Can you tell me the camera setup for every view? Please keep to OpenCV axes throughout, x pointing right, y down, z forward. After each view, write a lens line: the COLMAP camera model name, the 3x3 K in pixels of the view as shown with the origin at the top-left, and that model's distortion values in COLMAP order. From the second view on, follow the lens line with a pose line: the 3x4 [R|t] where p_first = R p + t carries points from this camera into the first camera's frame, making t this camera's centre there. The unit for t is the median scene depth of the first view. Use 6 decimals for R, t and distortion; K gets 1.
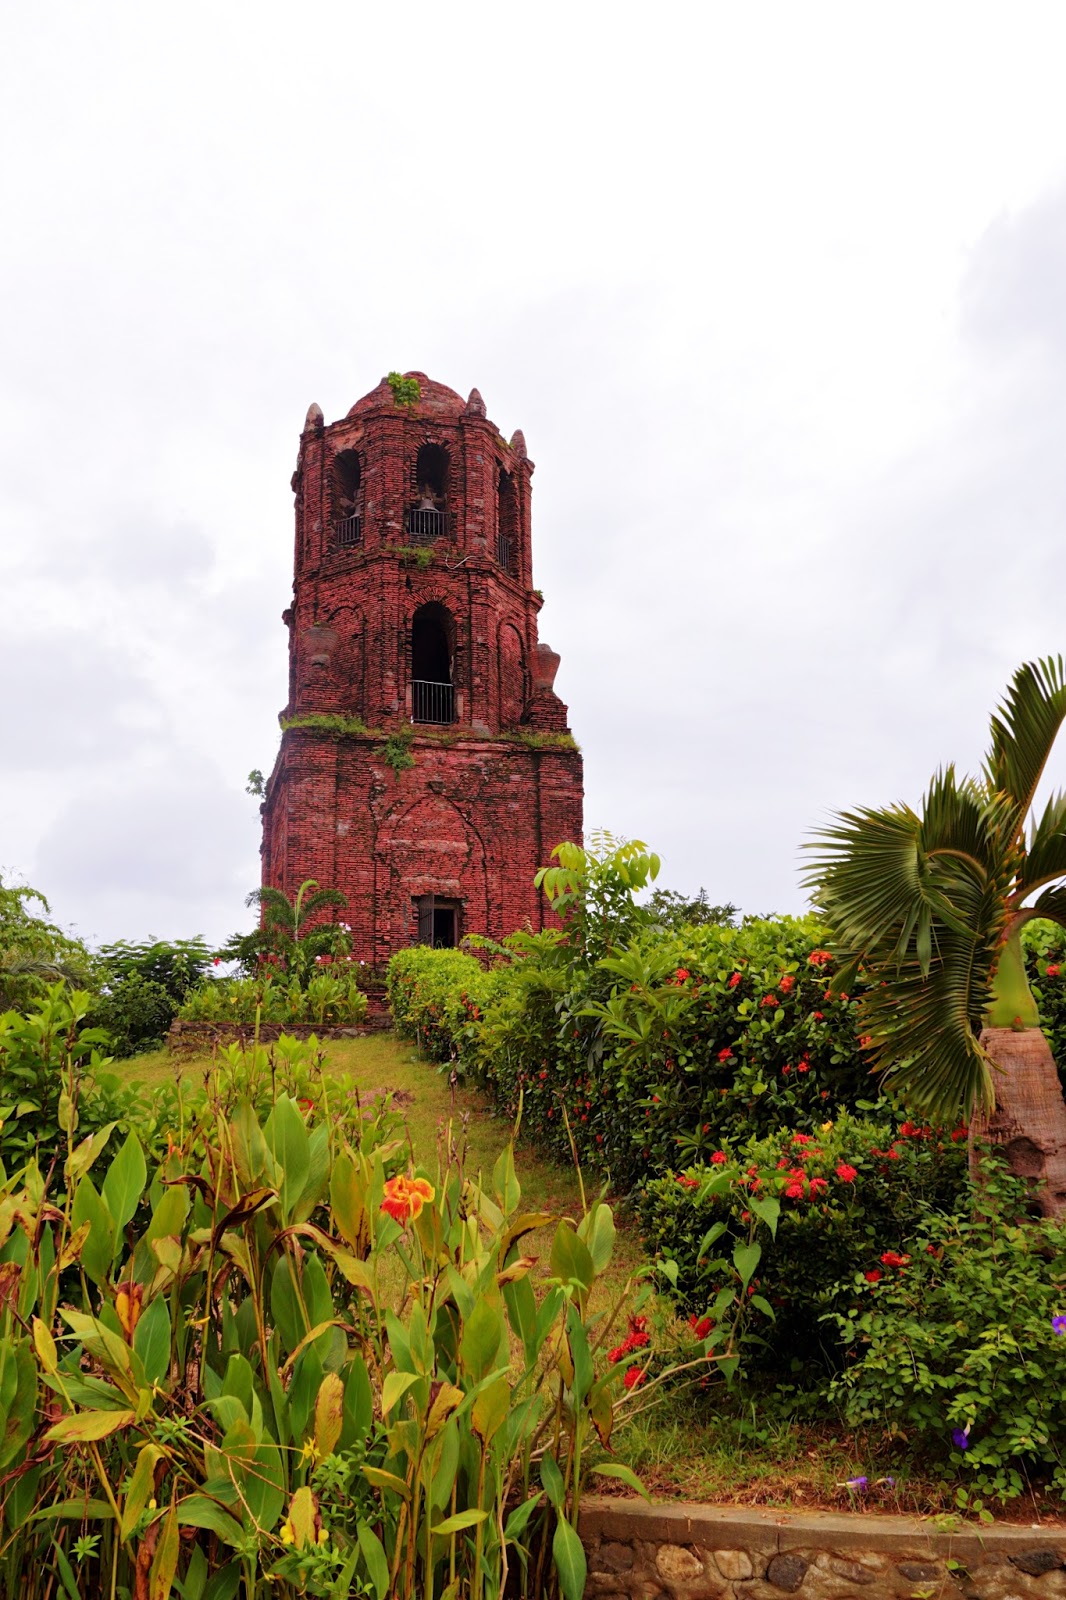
lens RADIAL K [[1474.6, 0, 533.0], [0, 1474.6, 800.0], [0, 0, 1]] dist [0.001352, 0.001220]
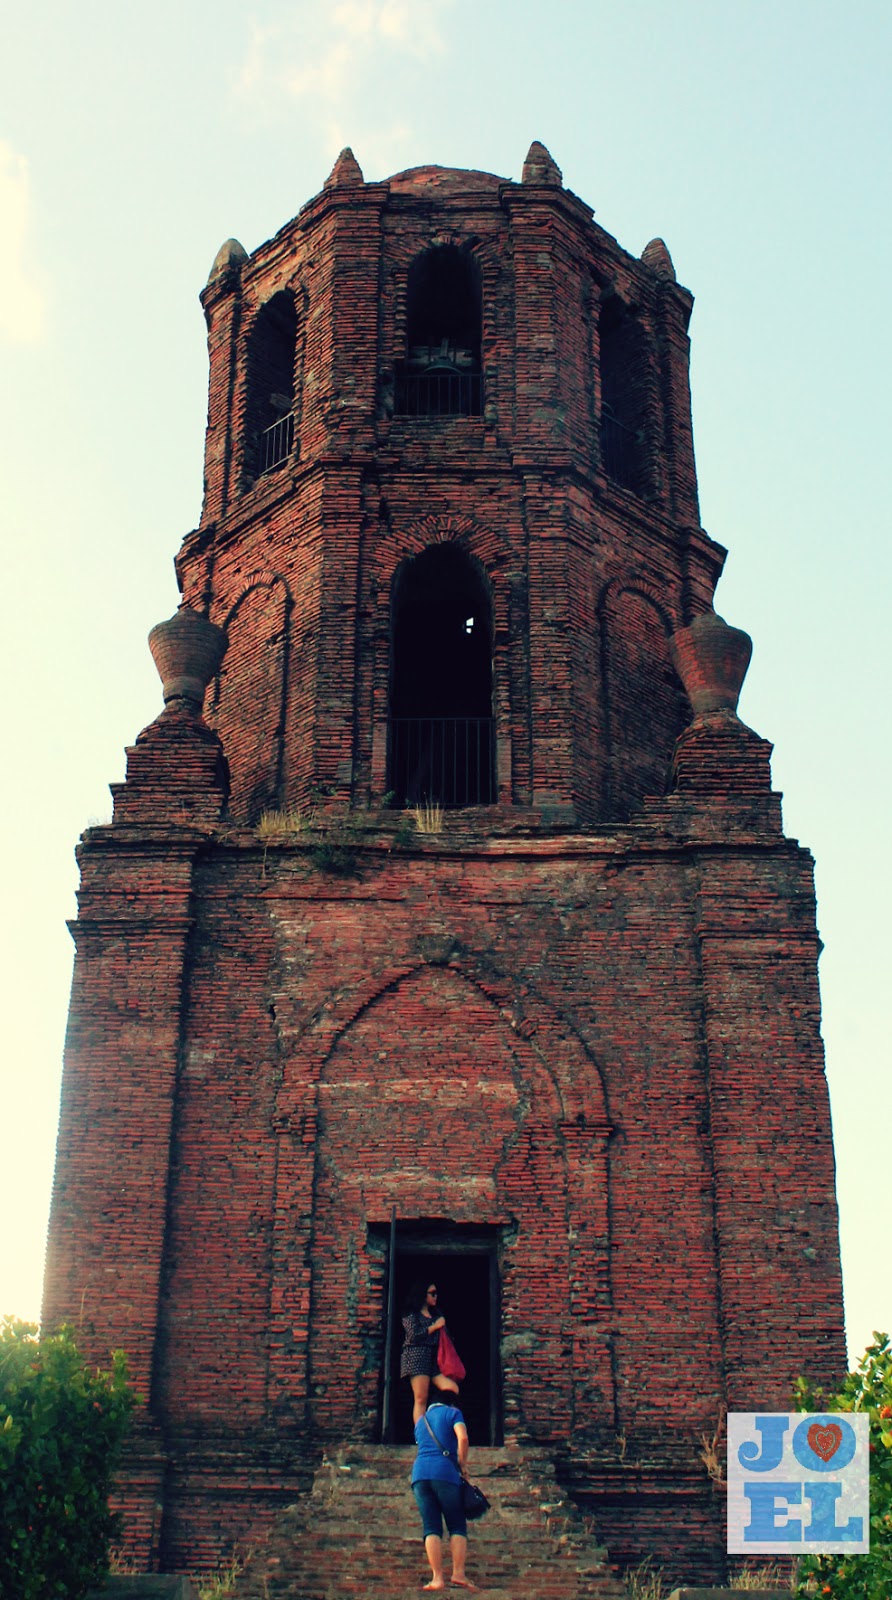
lens RADIAL K [[1987.3, 0, 349.1], [0, 1987.3, 792.9], [0, 0, 1]] dist [-0.133225, 0.095555]
pose [[0.951560, -0.103259, -0.289606, 0.070230], [0.045983, 0.979119, -0.198018, 0.053468], [0.304006, 0.175109, 0.936438, 0.462256]]
